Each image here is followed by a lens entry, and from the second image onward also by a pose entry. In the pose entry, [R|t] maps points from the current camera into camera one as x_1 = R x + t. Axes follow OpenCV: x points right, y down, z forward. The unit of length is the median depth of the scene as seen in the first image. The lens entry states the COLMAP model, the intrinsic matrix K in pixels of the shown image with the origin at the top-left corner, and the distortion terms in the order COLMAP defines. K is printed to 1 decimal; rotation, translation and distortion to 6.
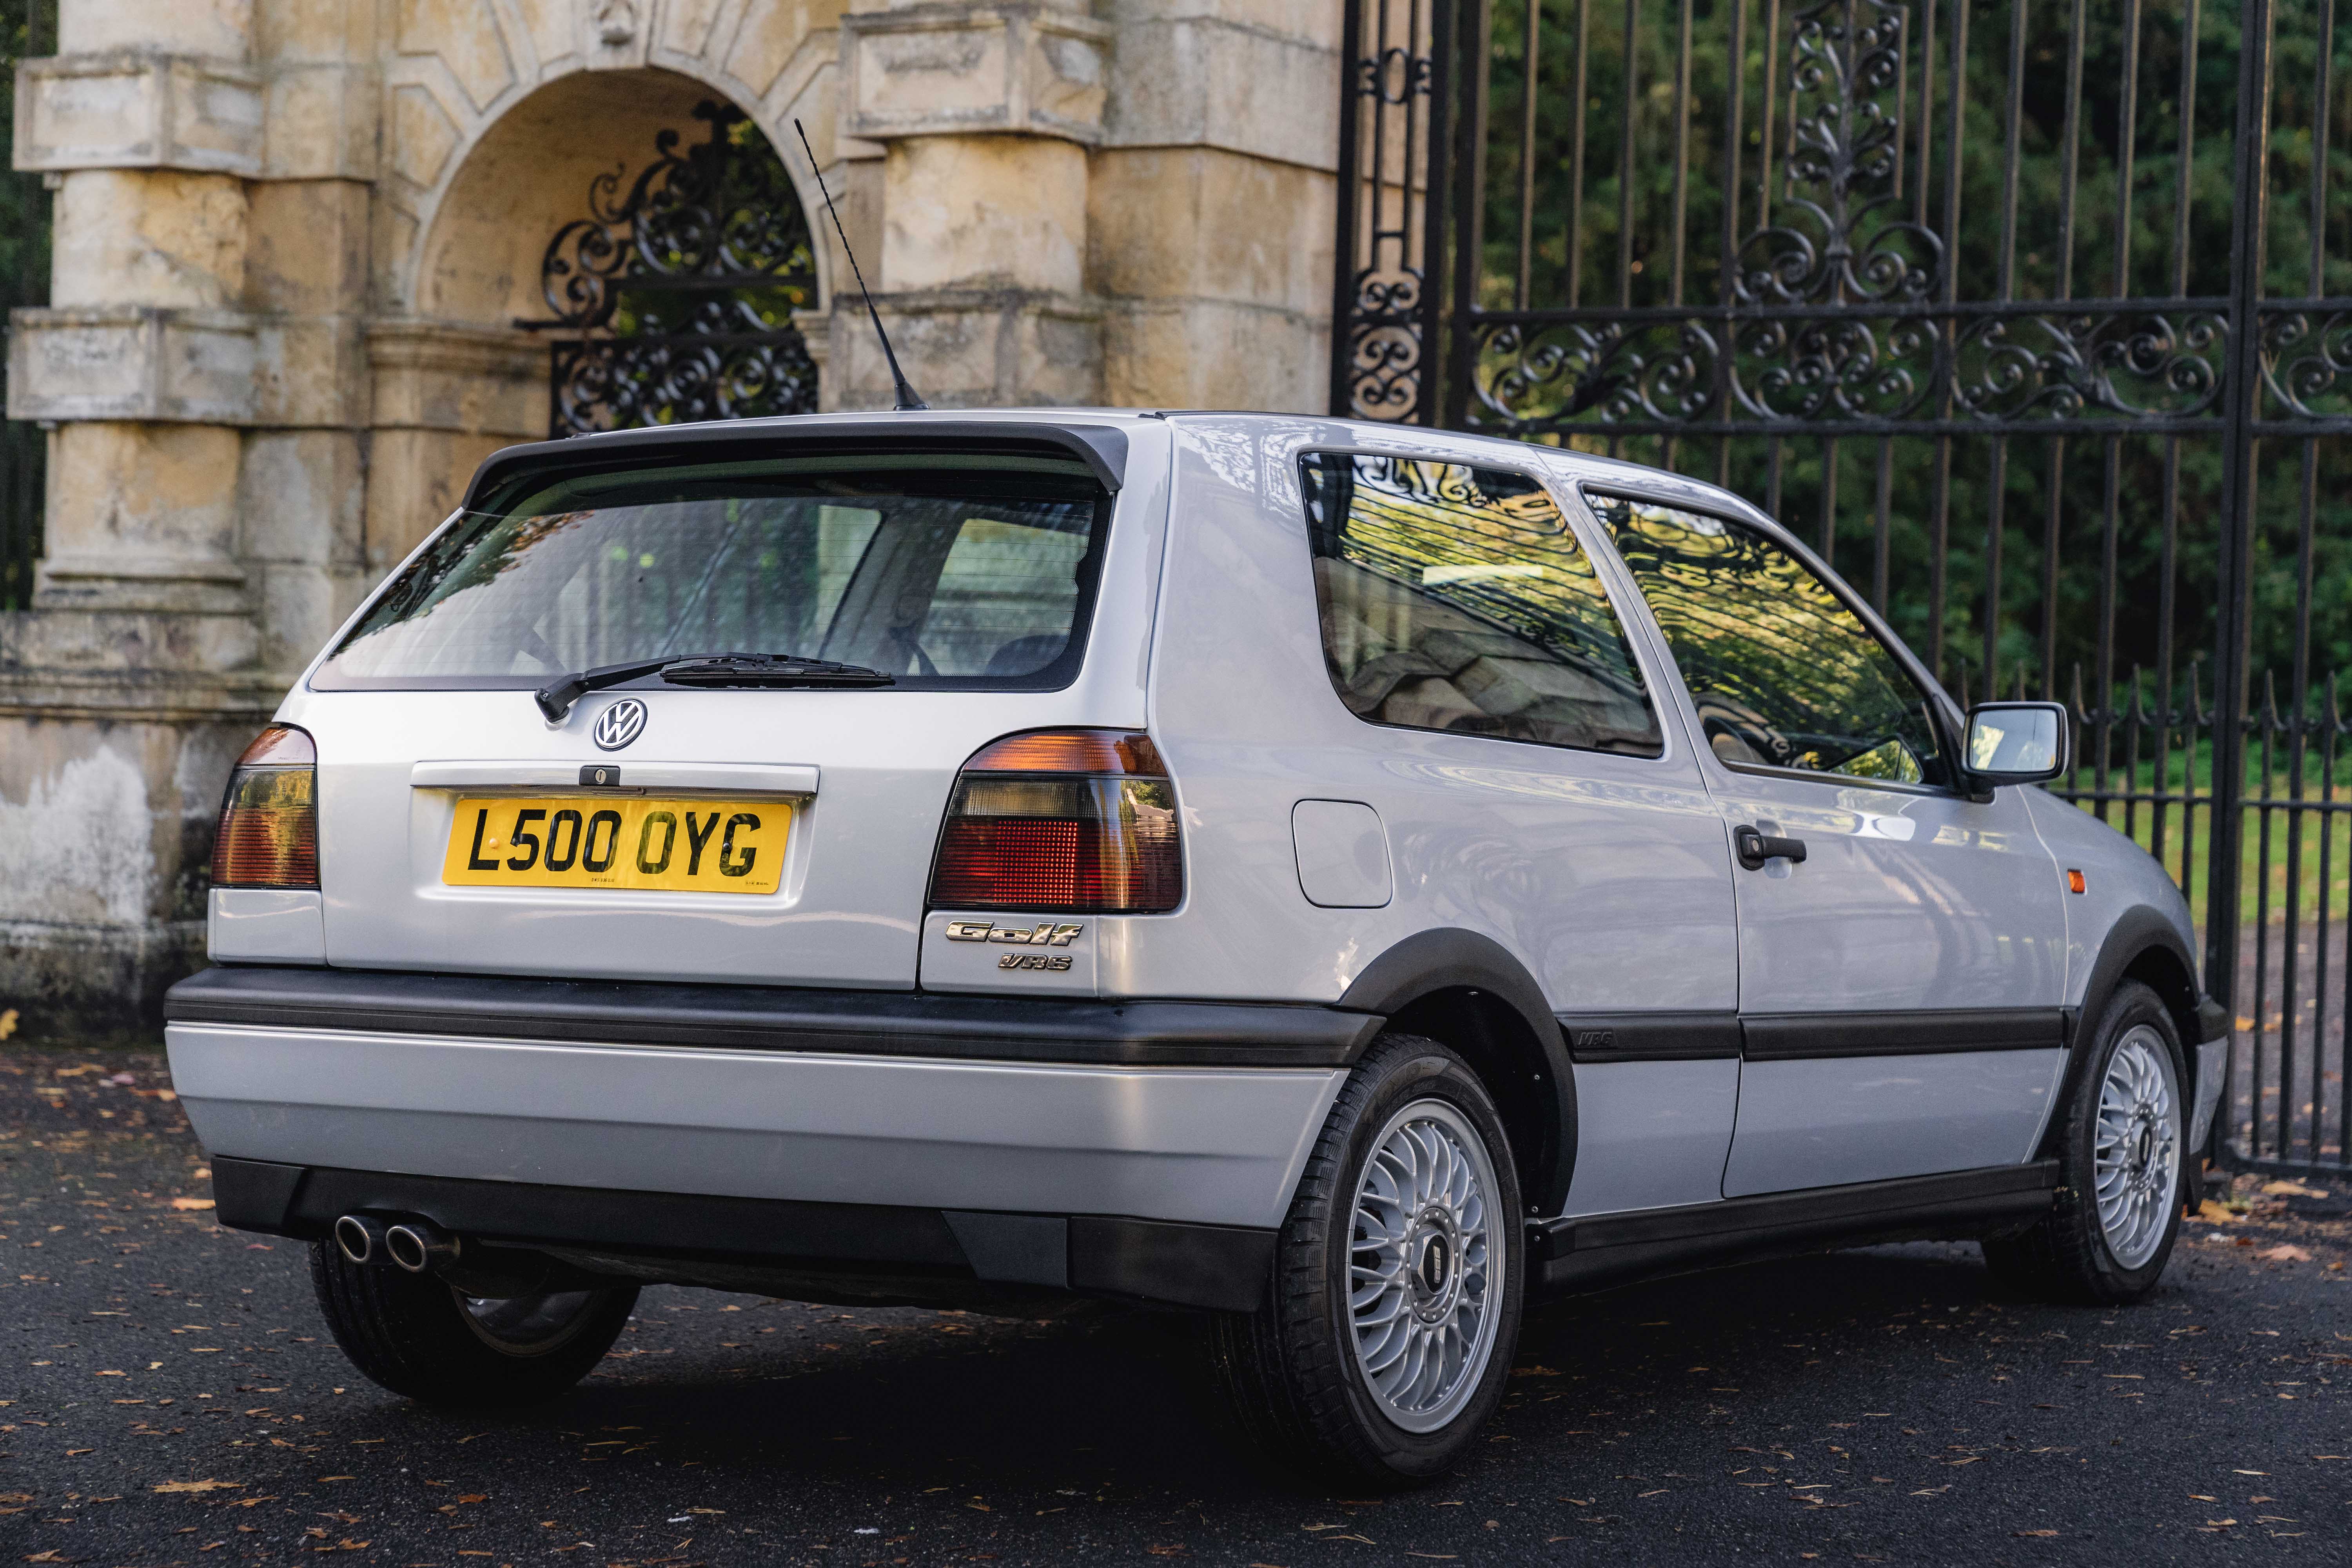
lens RADIAL K [[4793.0, 0, 1176.0], [0, 4793.0, 784.0], [0, 0, 1]] dist [0.109445, 0.436250]
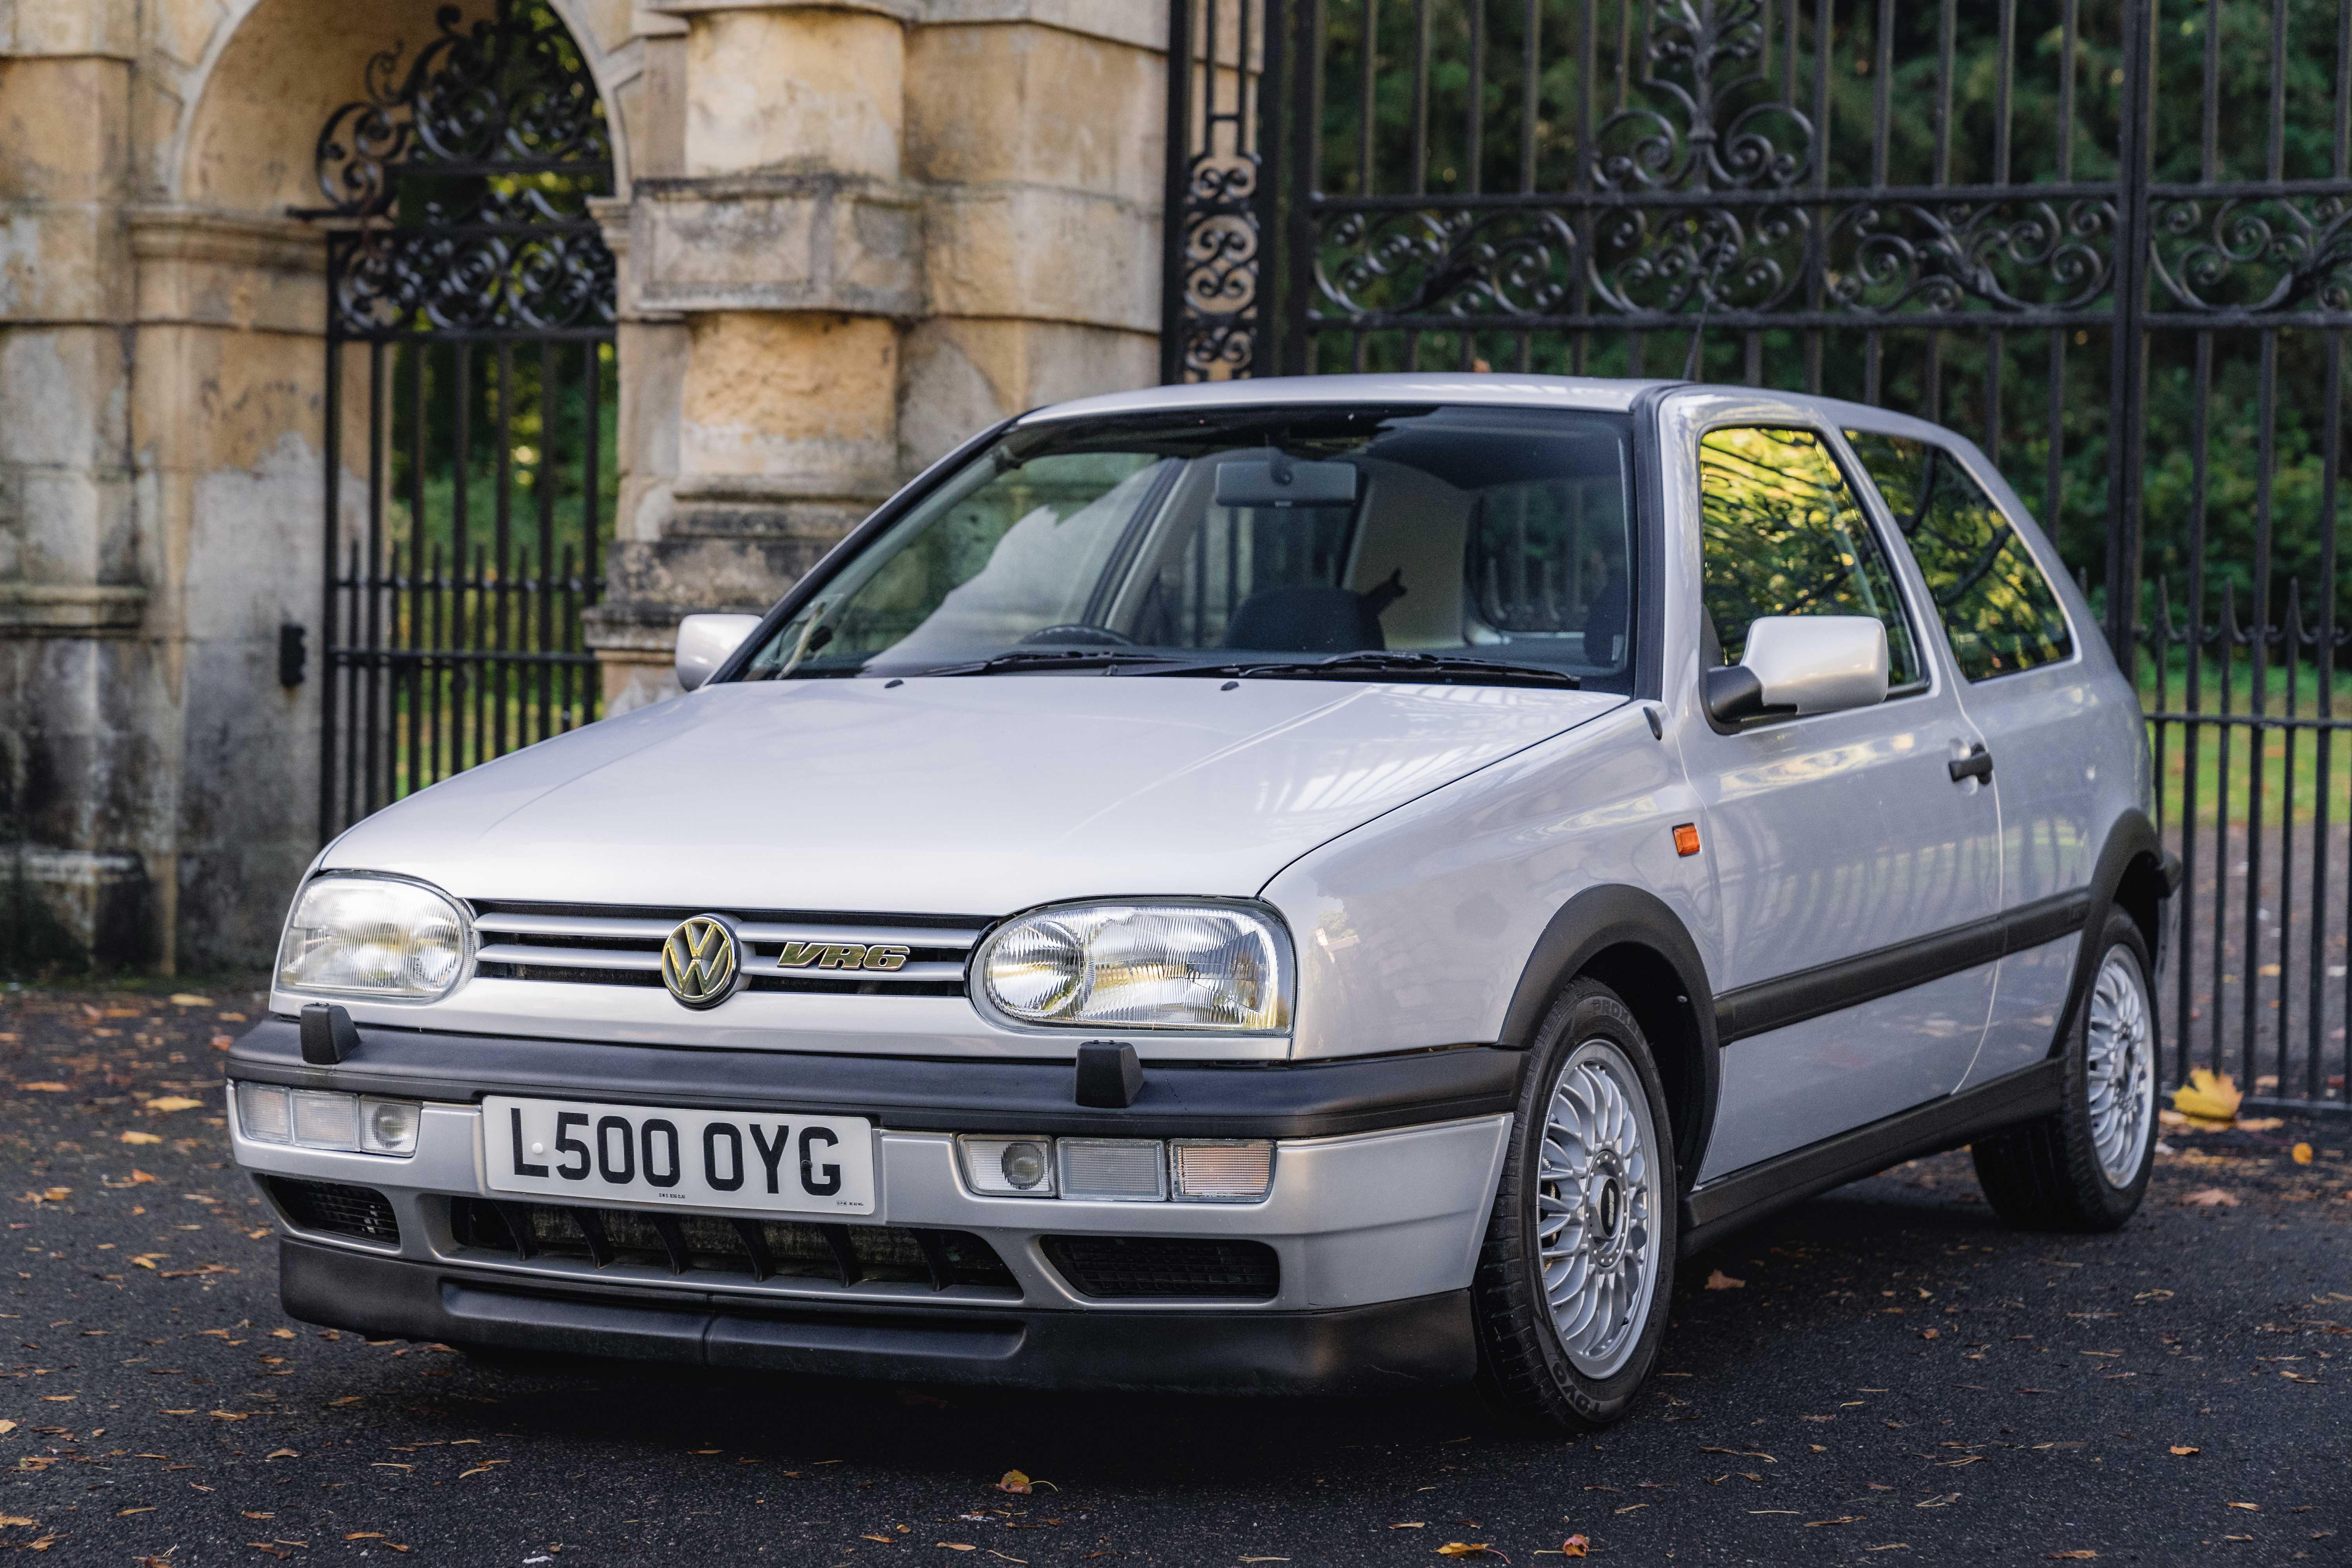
lens RADIAL K [[4700.5, 0, 1178.6], [0, 4700.5, 901.4], [0, 0, 1]] dist [0.088885, 0.130769]
pose [[0.998597, -0.006748, 0.052526, -0.014389], [0.004379, 0.998974, 0.045084, -0.002132], [-0.052776, -0.044791, 0.997601, 0.068994]]
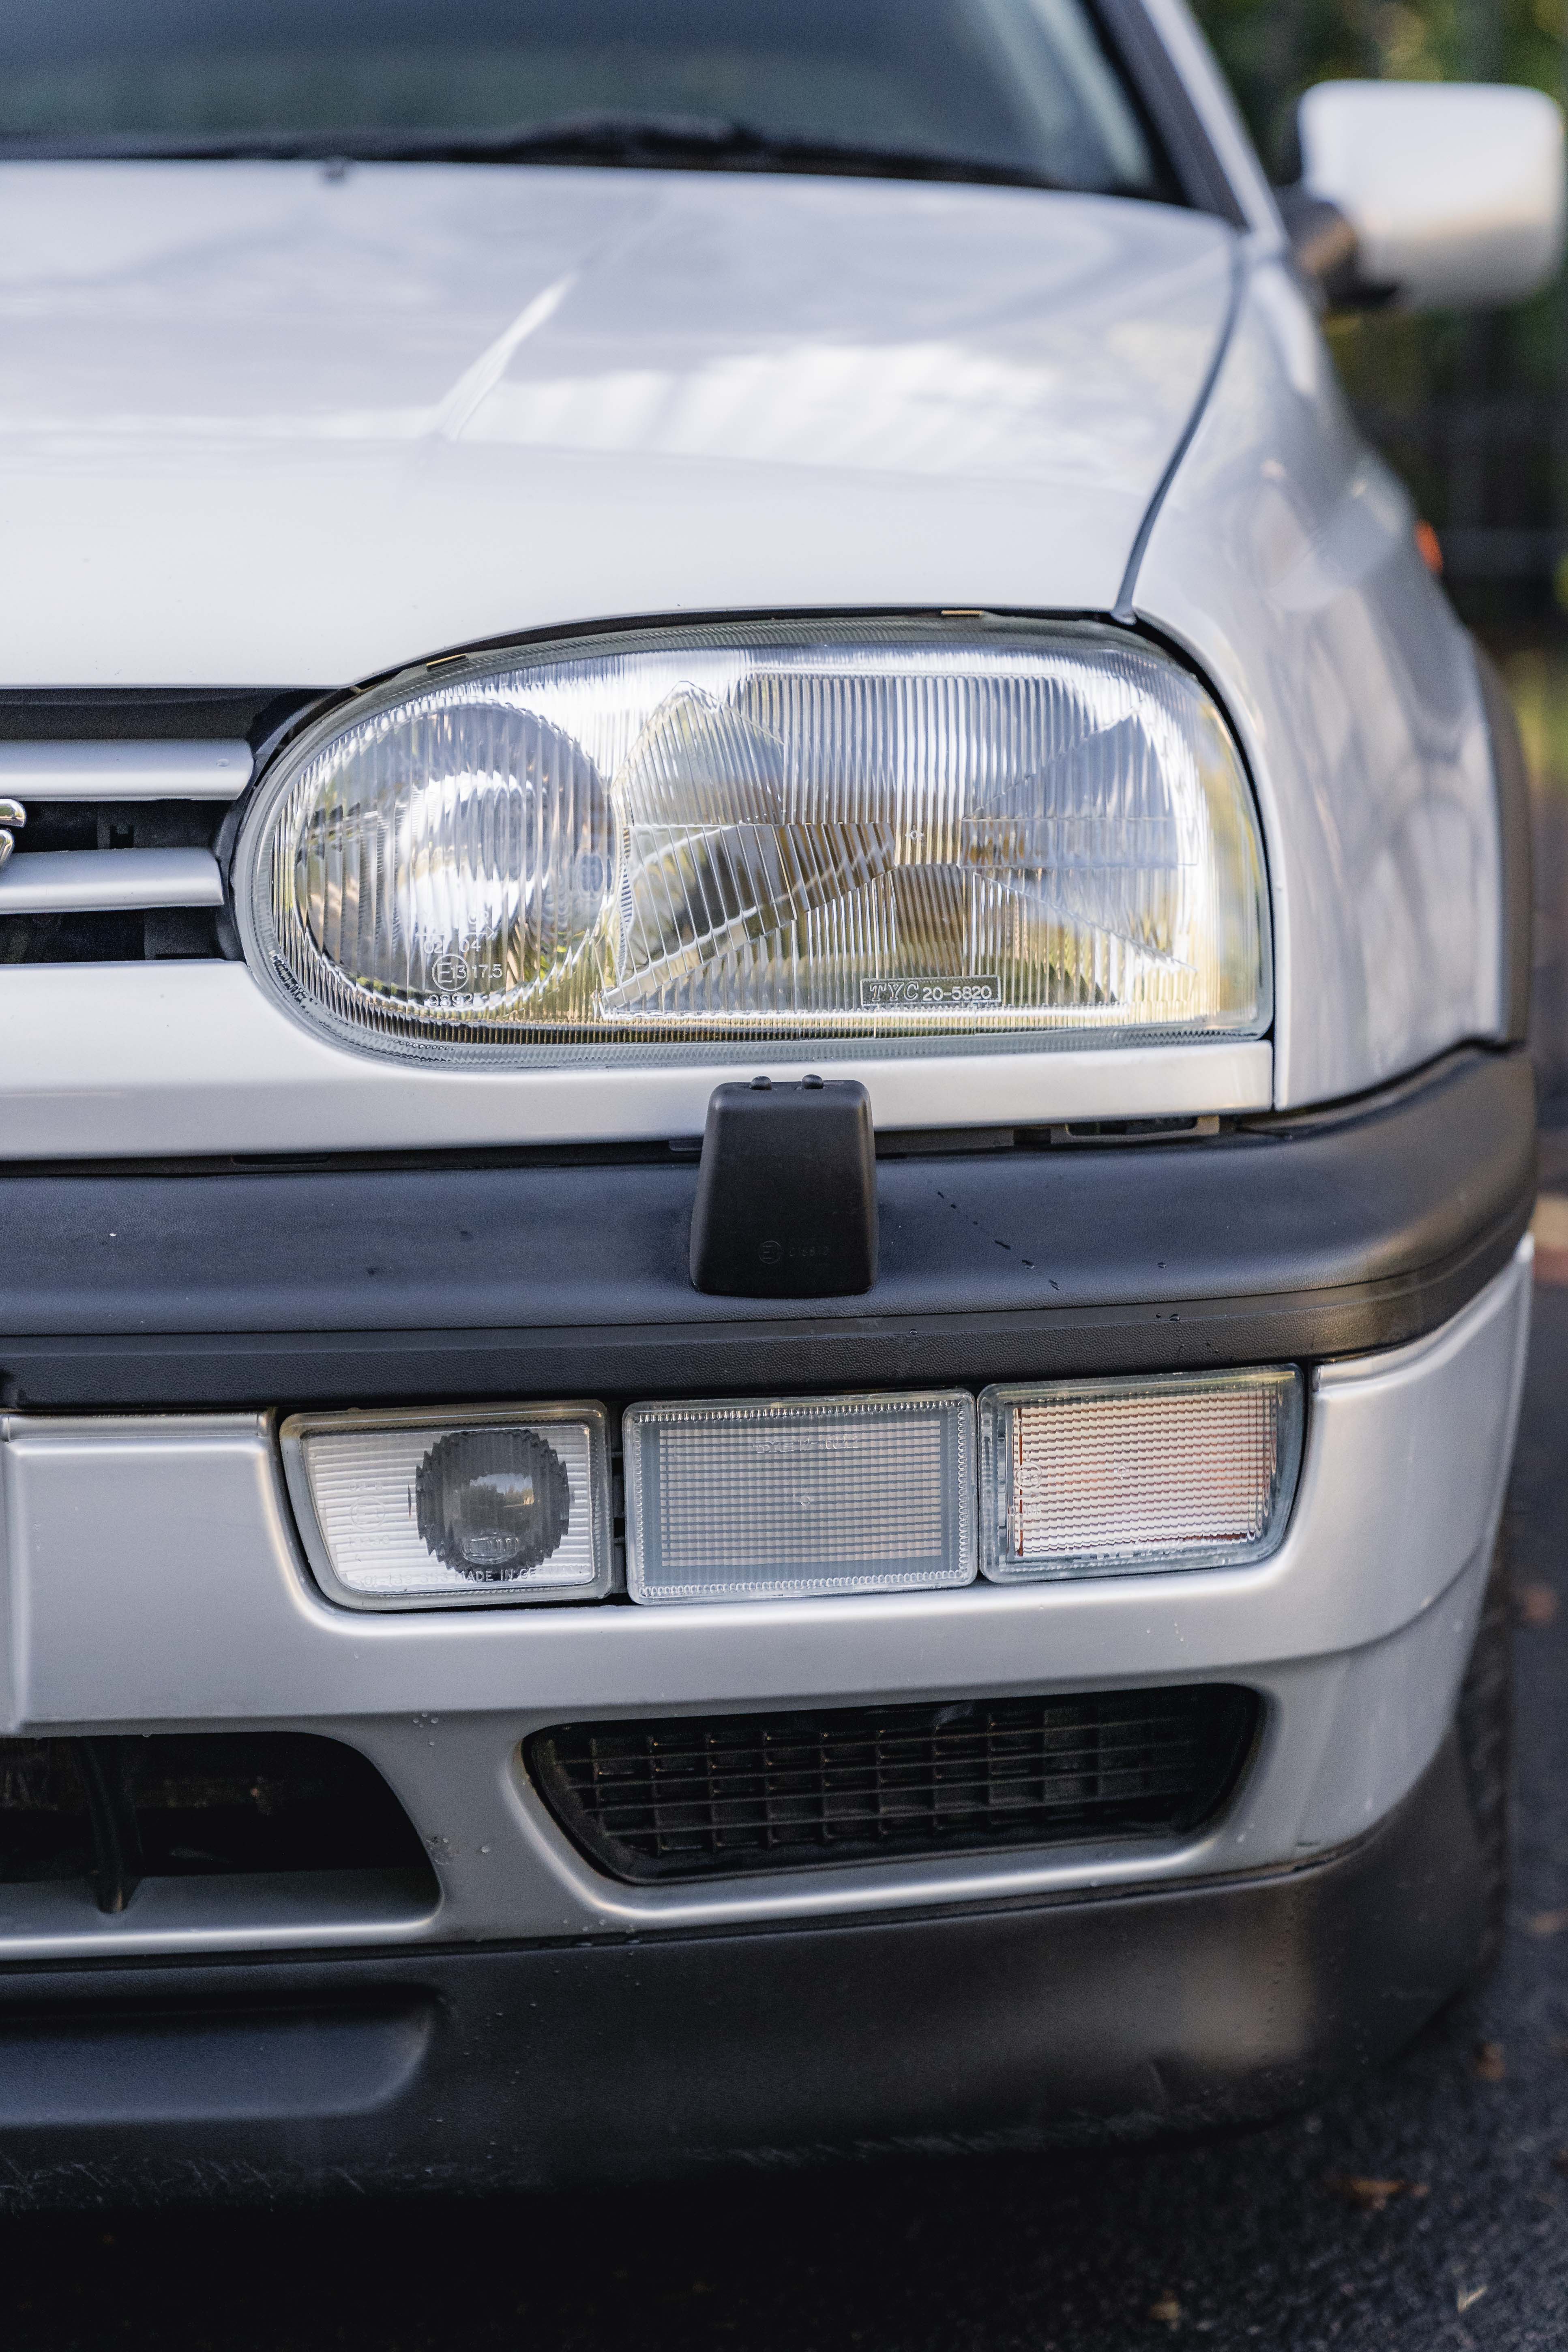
lens RADIAL K [[4793.2, 0, 784.0], [0, 4793.2, 1176.0], [0, 0, 1]] dist [0.109445, 0.436250]
pose [[0.902184, -0.068140, 0.425936, -0.054794], [0.019394, 0.992853, 0.117756, 0.016526], [-0.430916, -0.097977, 0.897057, 0.372016]]
